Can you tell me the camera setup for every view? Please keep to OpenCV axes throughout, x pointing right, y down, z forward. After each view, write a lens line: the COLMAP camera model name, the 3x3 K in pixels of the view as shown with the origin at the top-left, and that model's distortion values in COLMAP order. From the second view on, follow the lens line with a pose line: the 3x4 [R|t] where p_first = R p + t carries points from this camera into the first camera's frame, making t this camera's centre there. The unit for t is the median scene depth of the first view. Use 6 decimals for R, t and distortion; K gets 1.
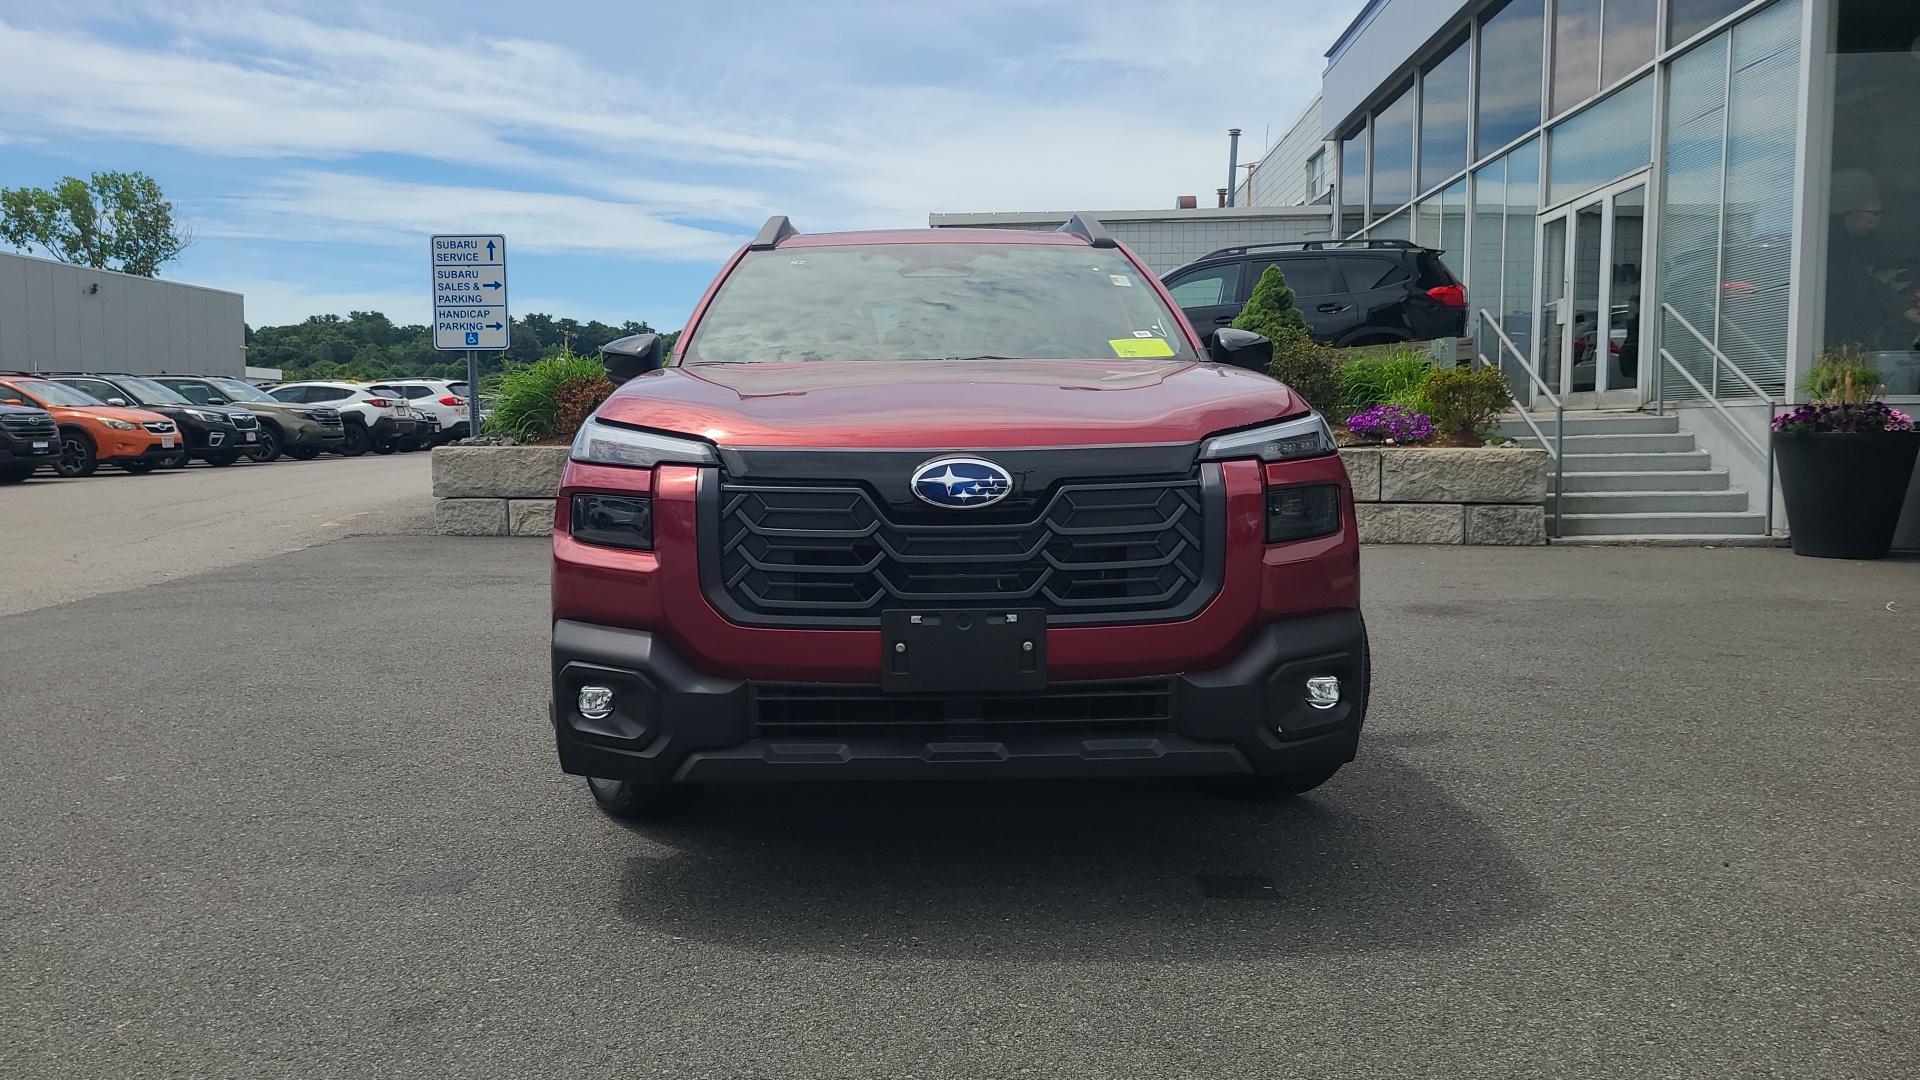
lens RADIAL K [[1485.2, 0, 936.8], [0, 1485.2, 544.6], [0, 0, 1]] dist [0.022125, -0.013905]
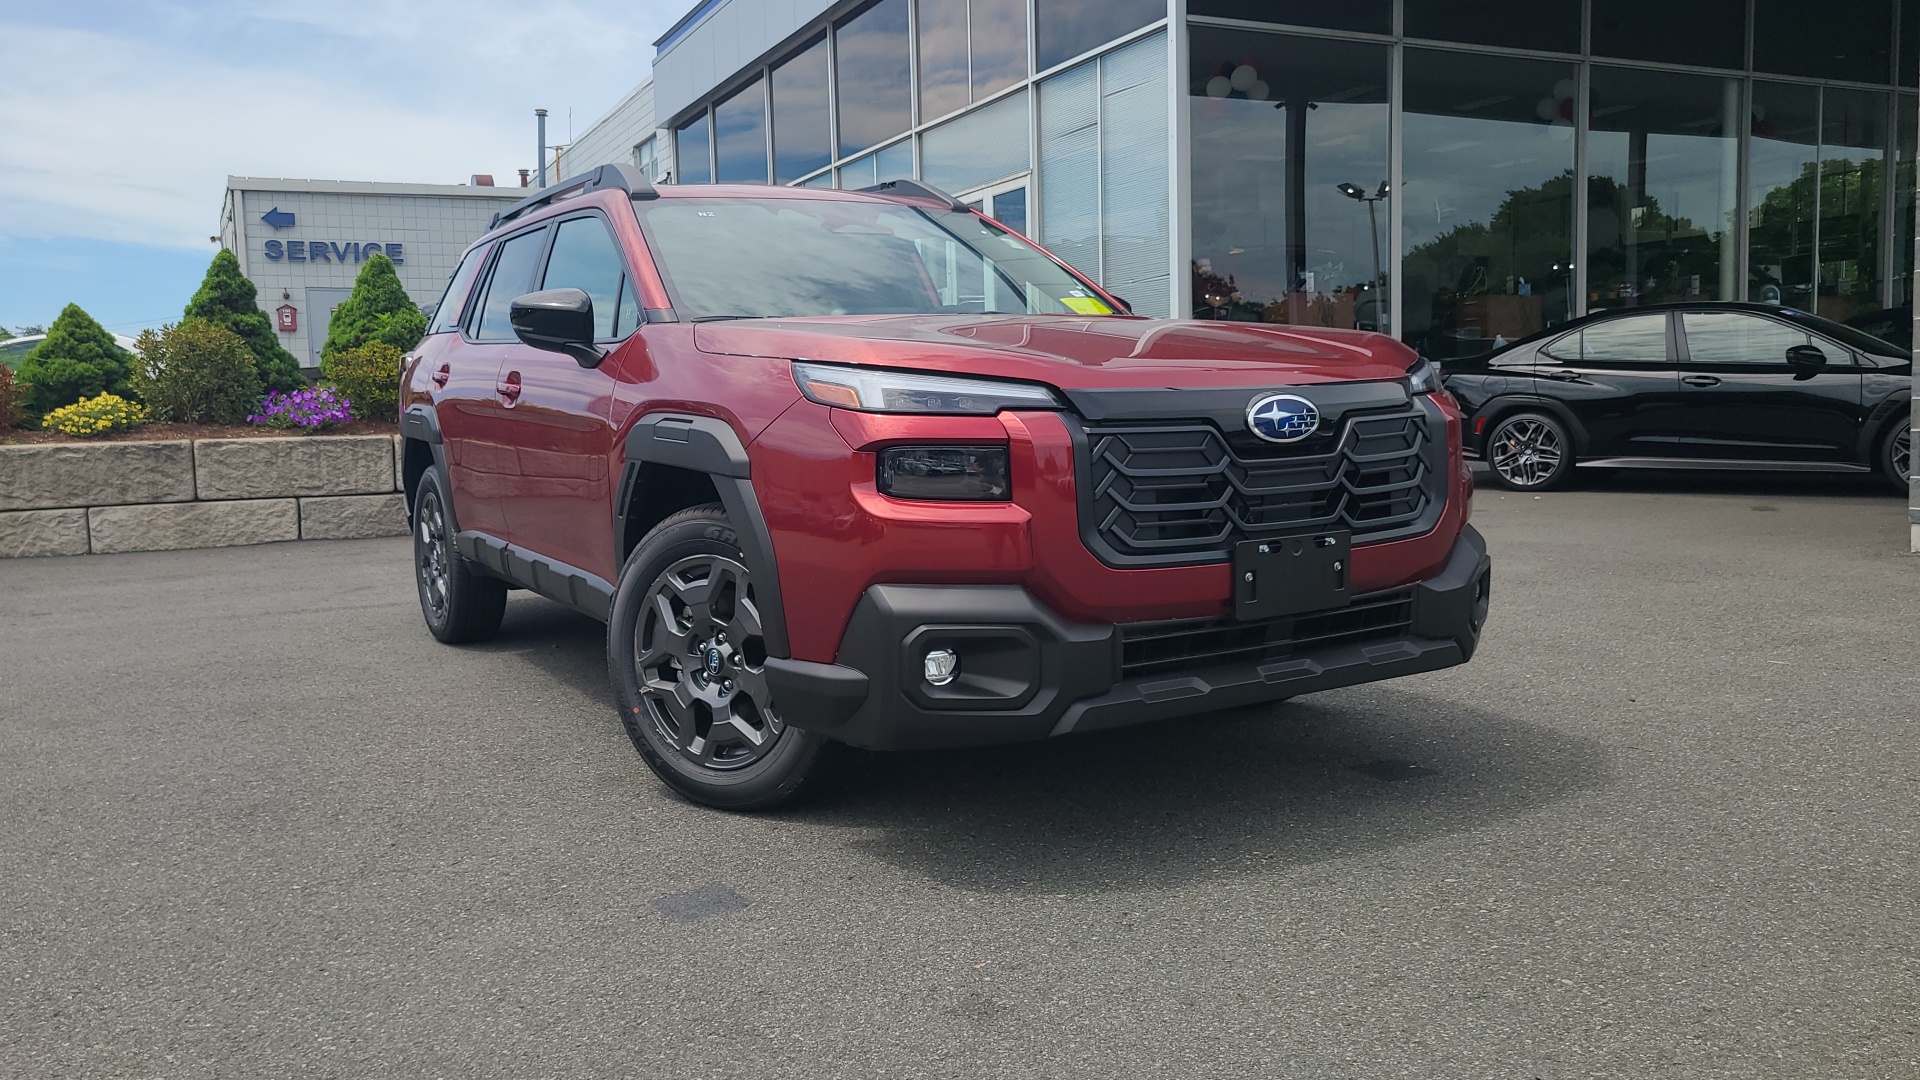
lens RADIAL K [[1485.2, 0, 936.8], [0, 1485.2, 544.6], [0, 0, 1]] dist [0.022125, -0.013905]
pose [[0.866455, -0.070306, 0.494280, -0.720674], [0.067165, 0.997450, 0.024139, 0.006620], [-0.494717, 0.012283, 0.868968, 0.196456]]
